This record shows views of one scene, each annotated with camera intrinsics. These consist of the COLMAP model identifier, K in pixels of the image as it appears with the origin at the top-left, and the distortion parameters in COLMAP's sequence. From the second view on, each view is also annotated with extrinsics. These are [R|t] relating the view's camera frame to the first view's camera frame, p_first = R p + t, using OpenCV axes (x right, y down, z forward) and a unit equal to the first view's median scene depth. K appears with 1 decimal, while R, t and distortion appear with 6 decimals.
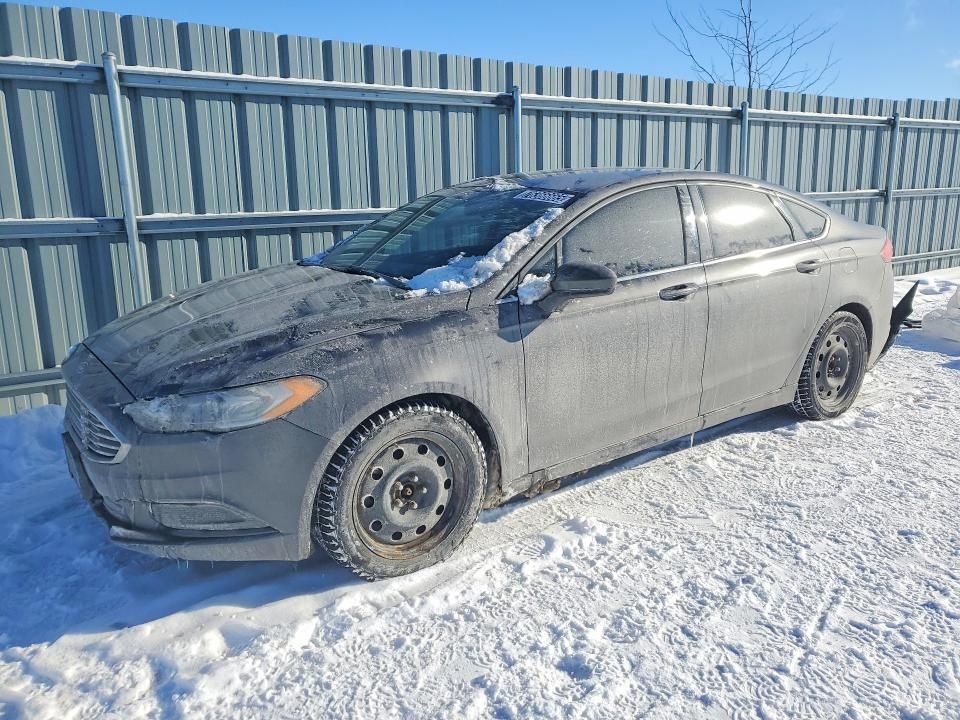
lens RADIAL K [[785.9, 0, 480.0], [0, 785.9, 360.0], [0, 0, 1]] dist [0.036619, -0.004362]
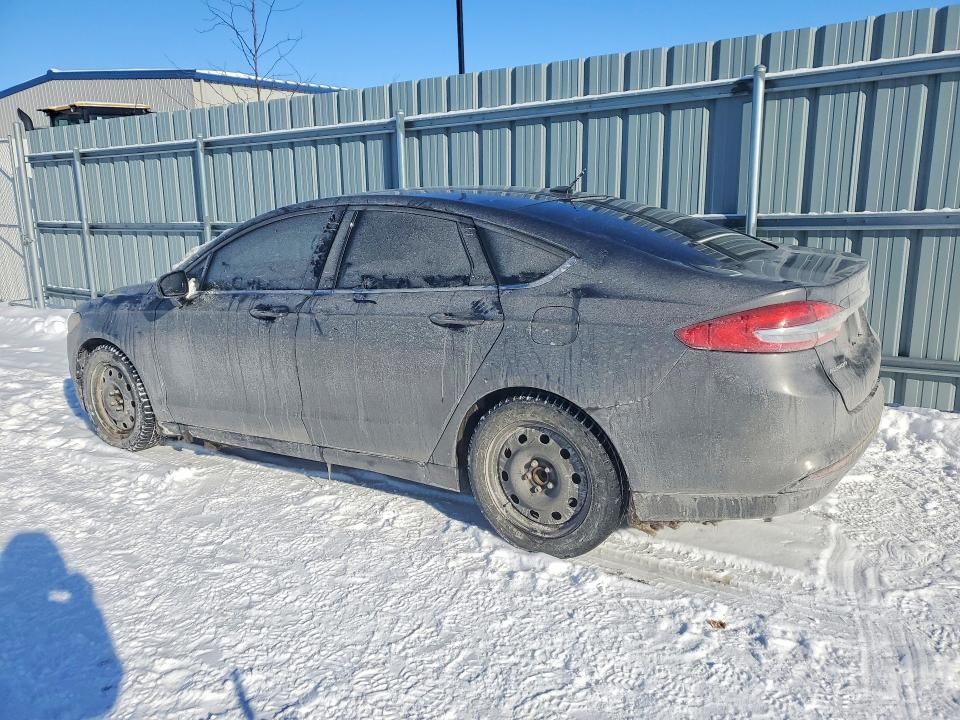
lens RADIAL K [[670.3, 0, 480.0], [0, 670.3, 360.0], [0, 0, 1]] dist [0.059391, -0.052272]
pose [[0.390604, 0.221257, -0.893574, 0.722095], [-0.169316, 0.971394, 0.166513, -0.136532], [0.904854, 0.086255, 0.416893, 0.541592]]
